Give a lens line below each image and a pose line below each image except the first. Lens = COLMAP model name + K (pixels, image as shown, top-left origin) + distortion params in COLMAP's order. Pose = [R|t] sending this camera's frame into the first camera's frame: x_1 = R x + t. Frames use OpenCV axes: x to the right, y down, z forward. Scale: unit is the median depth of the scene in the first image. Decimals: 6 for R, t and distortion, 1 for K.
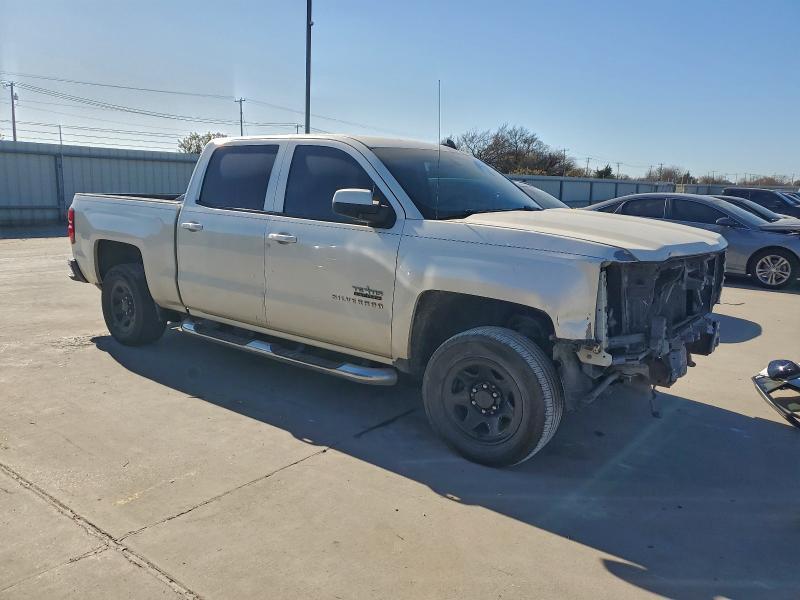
lens RADIAL K [[598.6, 0, 400.0], [0, 598.6, 300.0], [0, 0, 1]] dist [0.004051, -0.001177]
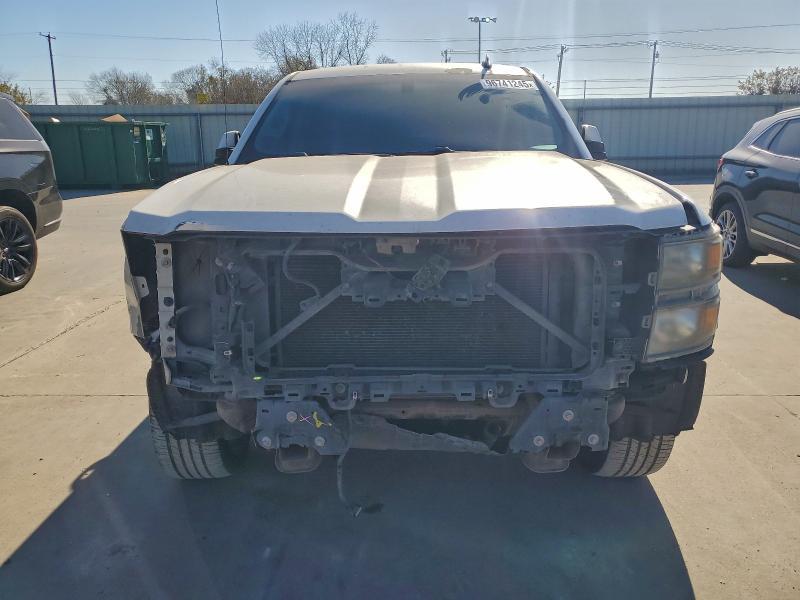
lens RADIAL K [[598.6, 0, 400.0], [0, 598.6, 300.0], [0, 0, 1]] dist [0.004051, -0.001177]
pose [[0.616473, 0.165944, -0.769691, 0.130276], [-0.106161, 0.986130, 0.127580, -0.011444], [0.780187, 0.003062, 0.625539, 0.103138]]
